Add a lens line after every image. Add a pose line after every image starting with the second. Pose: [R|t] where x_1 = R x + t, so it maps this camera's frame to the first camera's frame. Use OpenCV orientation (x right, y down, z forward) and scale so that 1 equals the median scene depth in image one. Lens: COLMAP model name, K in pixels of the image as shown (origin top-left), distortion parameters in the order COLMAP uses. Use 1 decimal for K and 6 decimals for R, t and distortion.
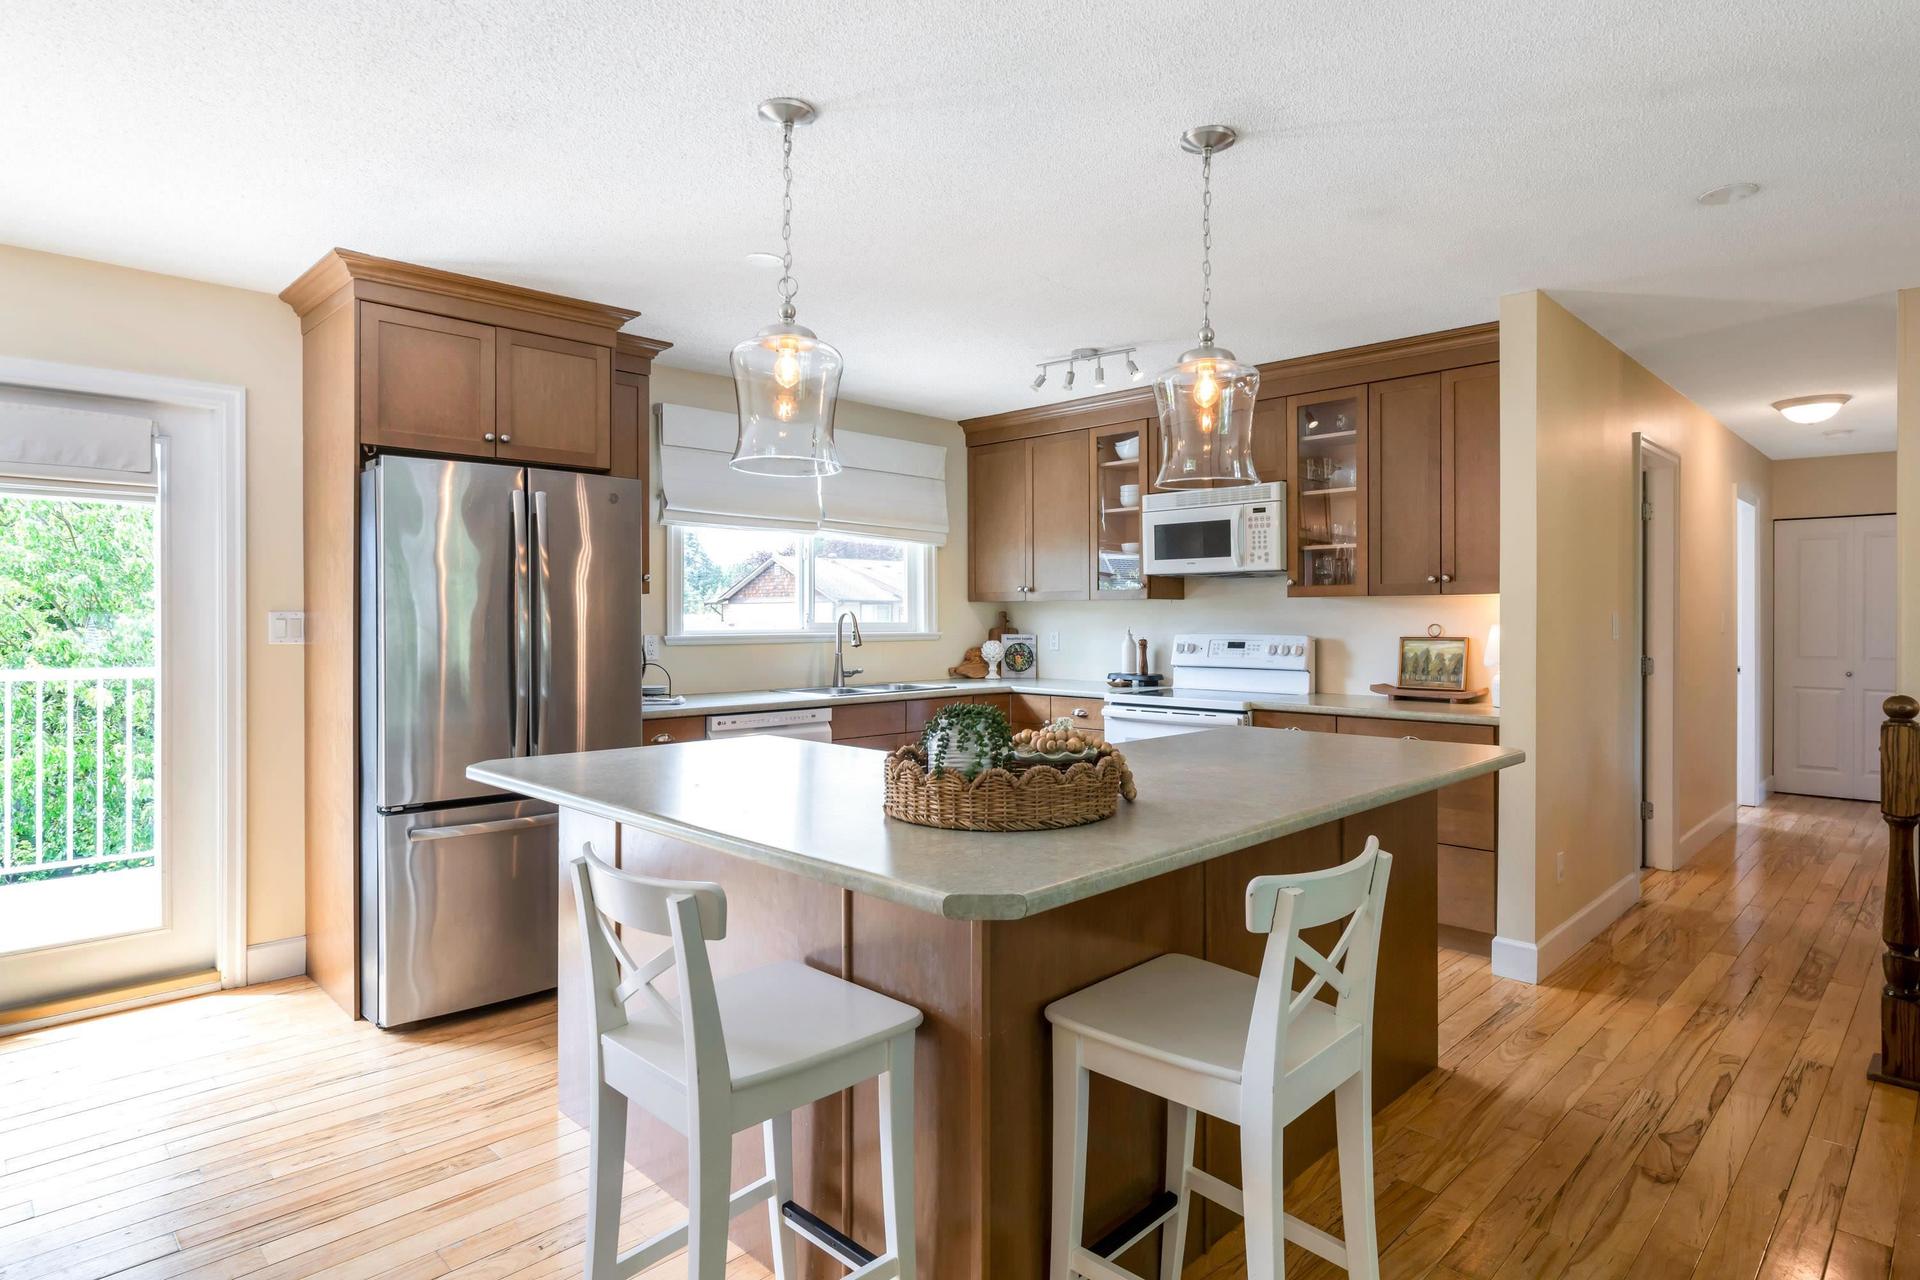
lens RADIAL K [[1005.0, 0, 959.9], [0, 1005.0, 626.4], [0, 0, 1]] dist [0.002689, 0.000240]
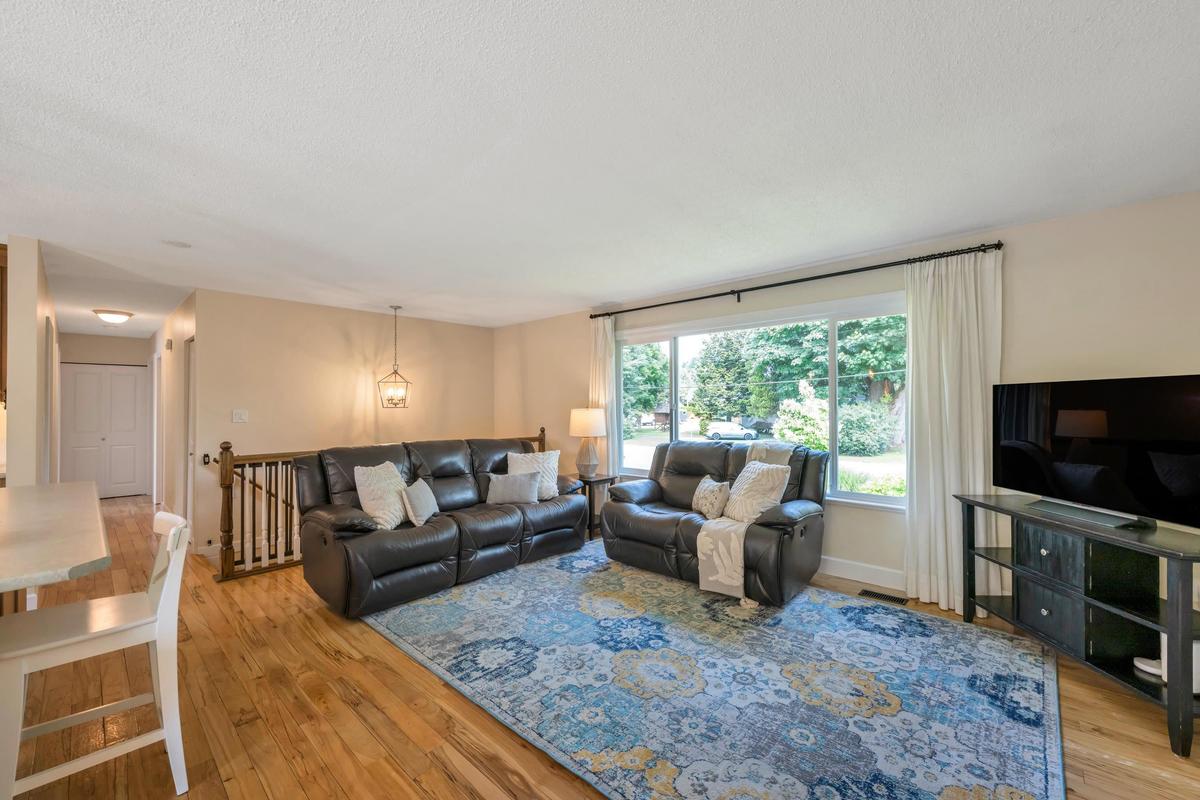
lens RADIAL K [[475.2, 0, 599.8], [0, 475.2, 404.1], [0, 0, 1]] dist [-0.000735, 0.000162]
pose [[-0.047389, 0.013495, 0.998785, -0.330894], [0.011849, 0.999846, -0.012947, -0.004427], [-0.998806, 0.011221, -0.047542, 0.015931]]
